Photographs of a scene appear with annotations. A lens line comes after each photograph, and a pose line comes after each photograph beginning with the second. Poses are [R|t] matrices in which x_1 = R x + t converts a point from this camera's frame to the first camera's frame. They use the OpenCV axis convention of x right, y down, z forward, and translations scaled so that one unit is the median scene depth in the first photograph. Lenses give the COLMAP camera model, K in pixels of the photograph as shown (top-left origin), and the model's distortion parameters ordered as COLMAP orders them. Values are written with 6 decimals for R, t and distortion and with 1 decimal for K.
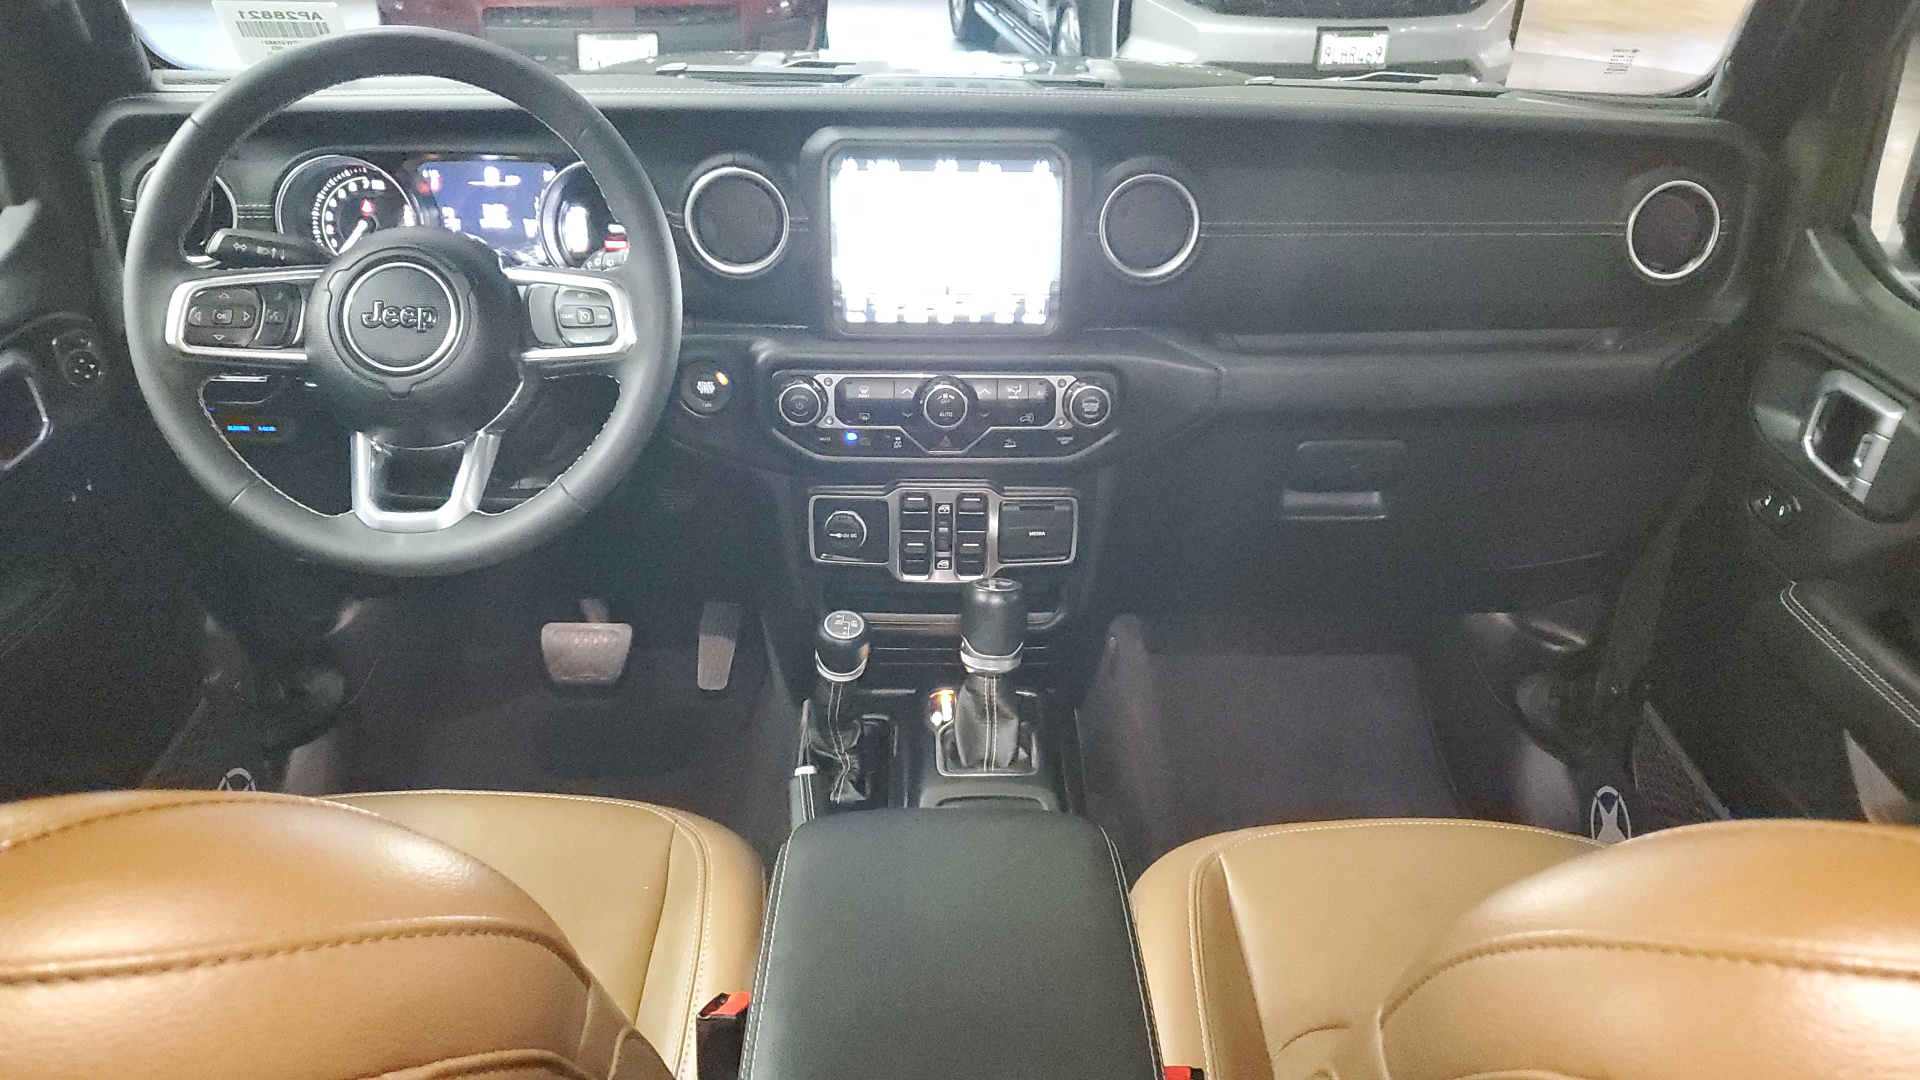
lens RADIAL K [[1413.0, 0, 981.8], [0, 1413.0, 576.4], [0, 0, 1]] dist [0.062923, -0.190664]
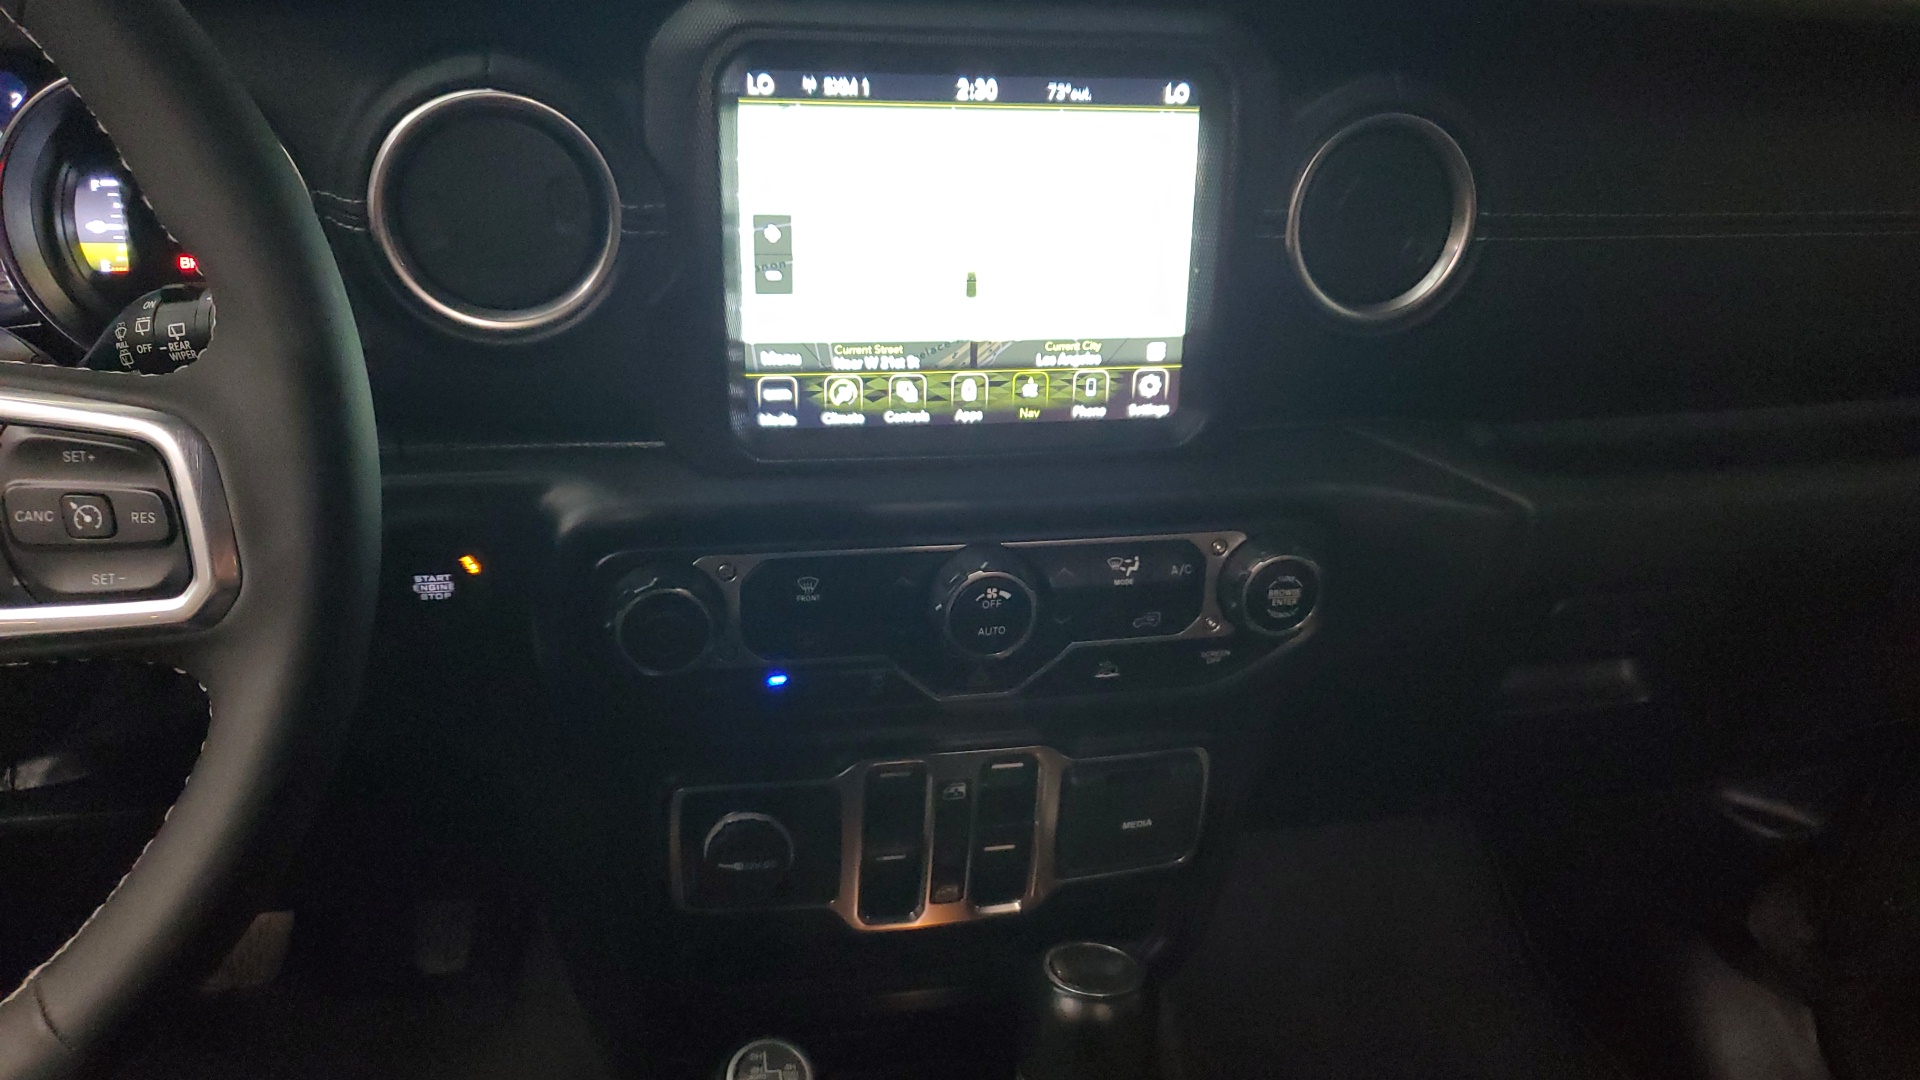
lens RADIAL K [[1487.8, 0, 960.0], [0, 1487.8, 540.0], [0, 0, 1]] dist [0.006877, 0.006350]
pose [[0.982326, -0.046639, 0.181274, -0.118449], [0.044236, 0.998872, 0.017277, -0.150002], [-0.181875, -0.008953, 0.983281, 0.520762]]
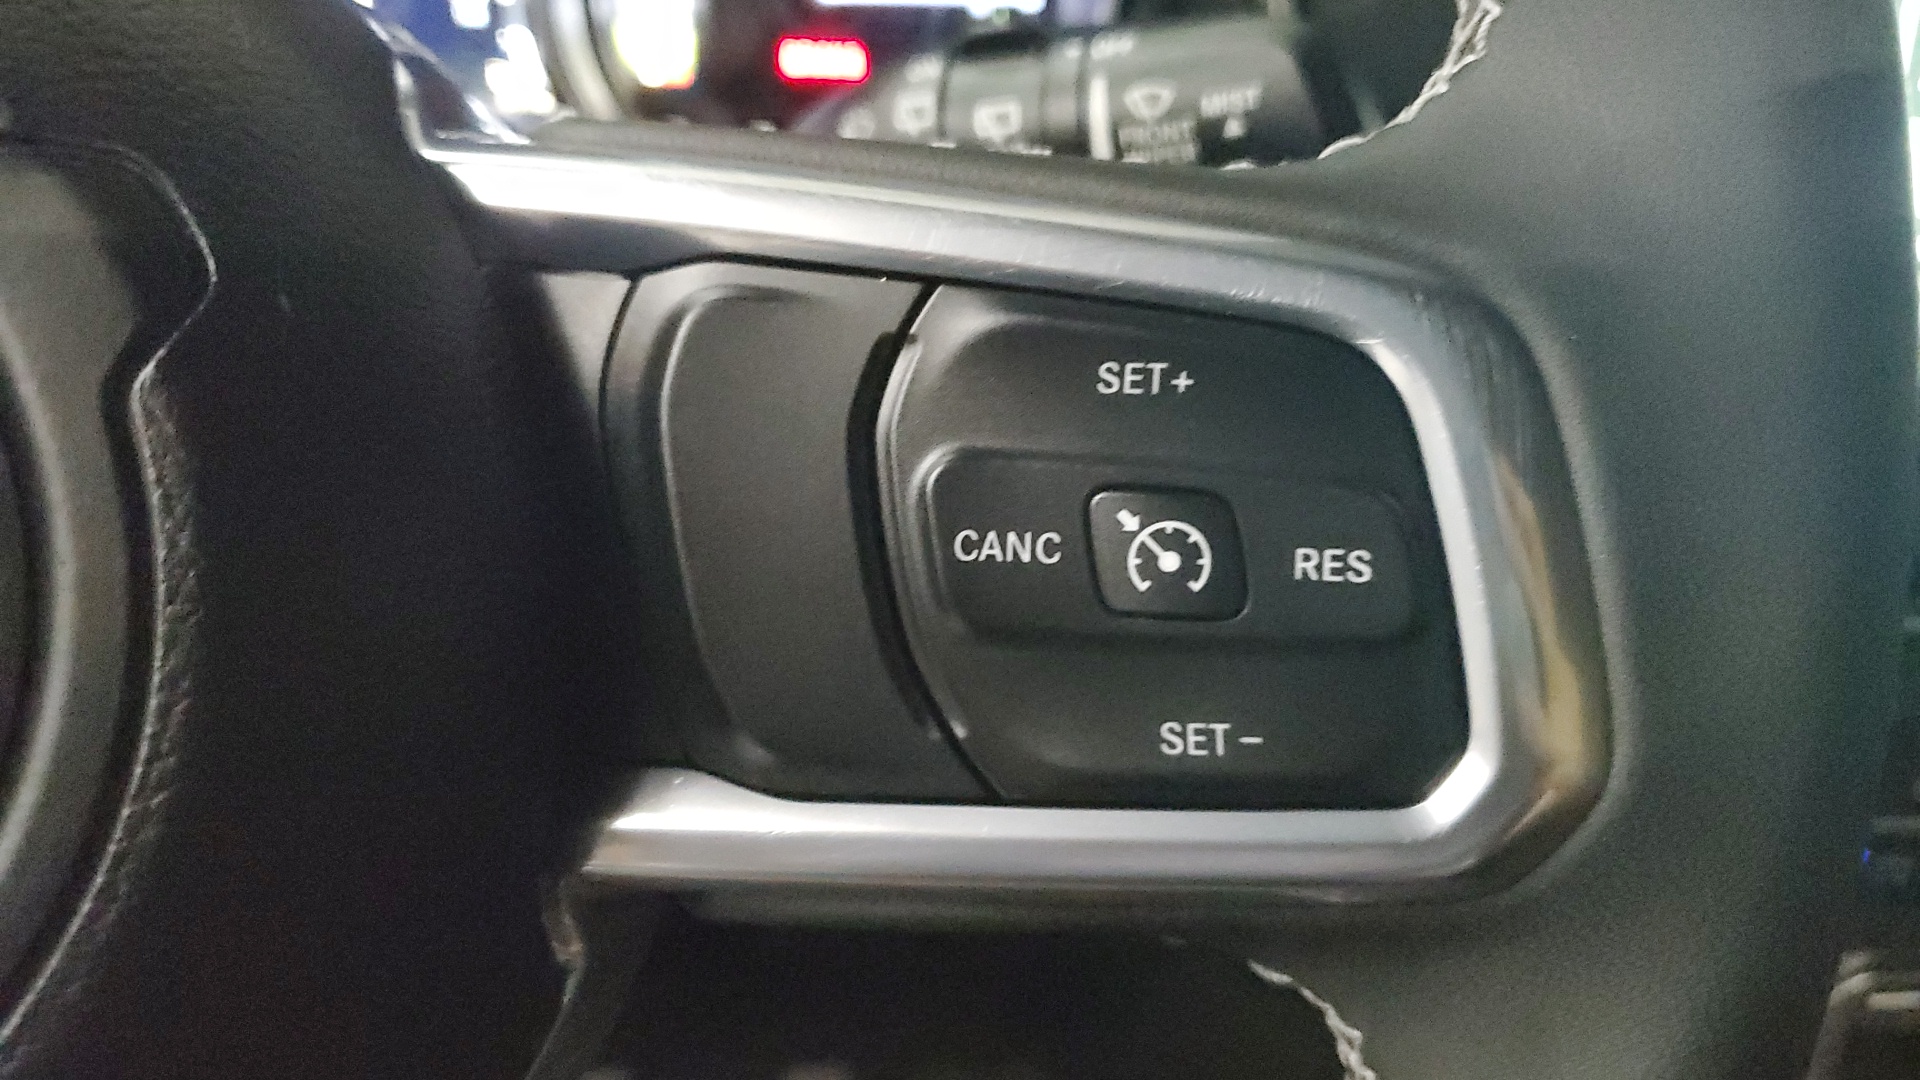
lens RADIAL K [[1587.5, 0, 960.0], [0, 1587.5, 540.0], [0, 0, 1]] dist [0.000766, 0.000951]
pose [[0.997181, -0.004764, 0.074885, -0.263232], [0.003093, 0.999744, 0.022414, -0.161145], [-0.074973, -0.022119, 0.996940, 0.747874]]
